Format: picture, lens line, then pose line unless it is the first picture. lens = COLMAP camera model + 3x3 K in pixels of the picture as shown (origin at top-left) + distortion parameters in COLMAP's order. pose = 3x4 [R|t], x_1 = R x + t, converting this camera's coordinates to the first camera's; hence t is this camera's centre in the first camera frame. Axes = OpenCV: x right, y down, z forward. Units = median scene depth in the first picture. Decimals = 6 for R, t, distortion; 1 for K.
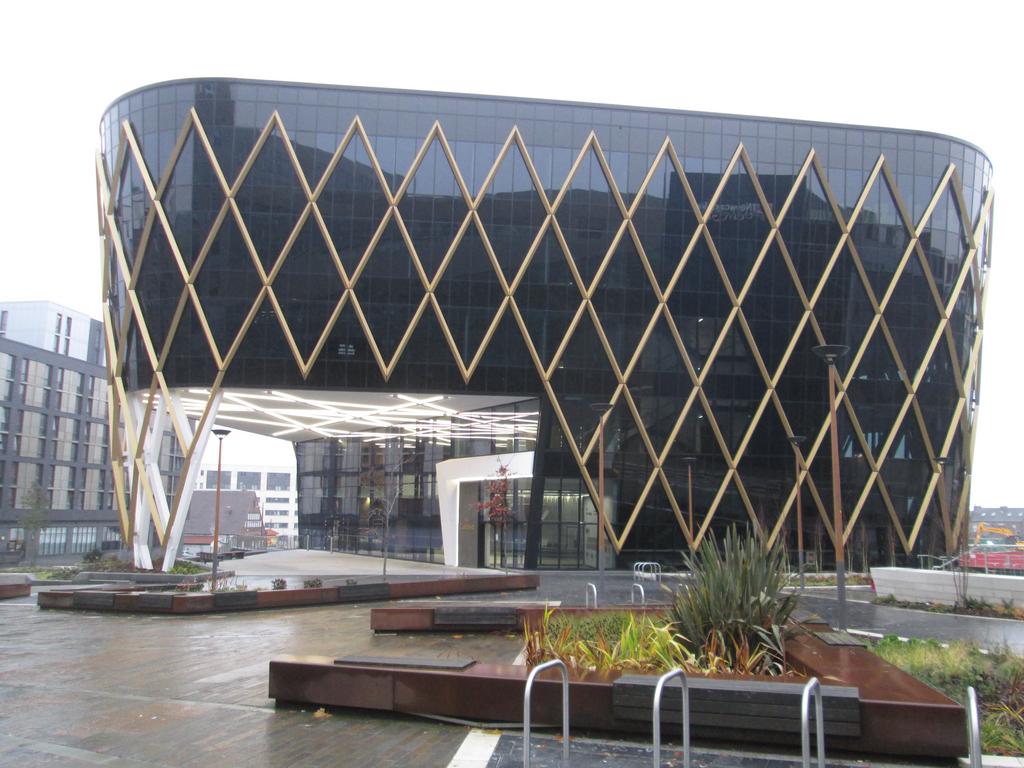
lens RADIAL K [[854.7, 0, 511.4], [0, 854.7, 378.3], [0, 0, 1]] dist [-0.066355, 0.046478]
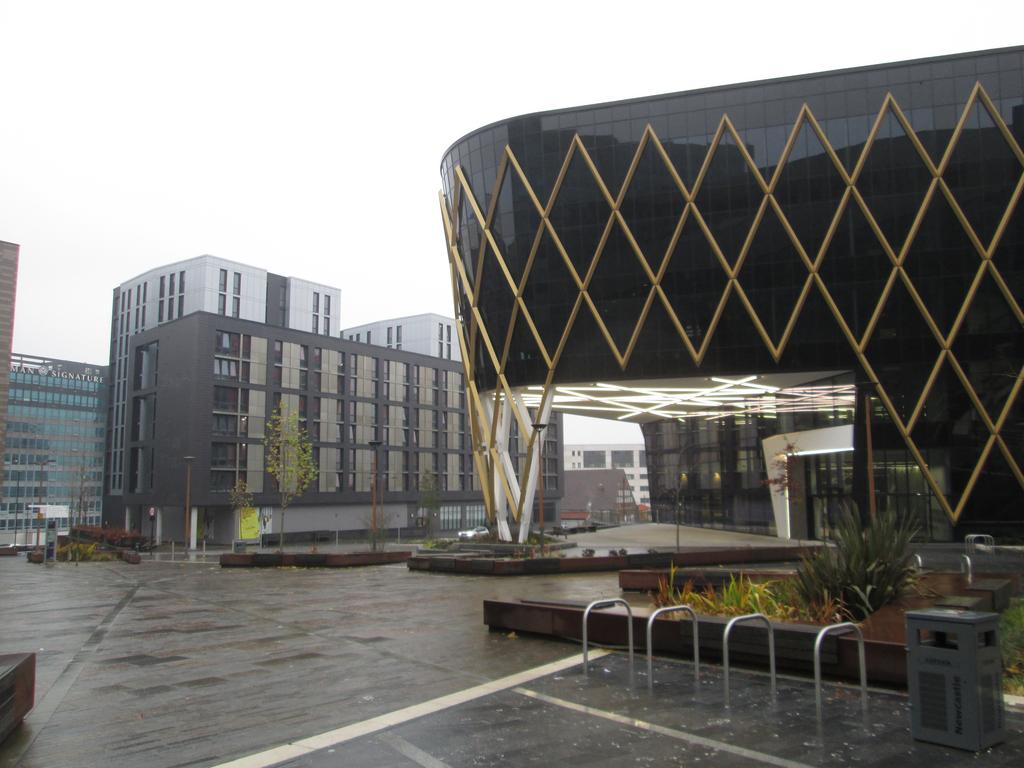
lens RADIAL K [[854.7, 0, 511.4], [0, 854.7, 378.3], [0, 0, 1]] dist [-0.066355, 0.046478]
pose [[0.903669, -0.071027, -0.422300, 0.086837], [0.083822, 0.996411, 0.011782, -0.013255], [0.419947, -0.046045, 0.906380, -0.064431]]
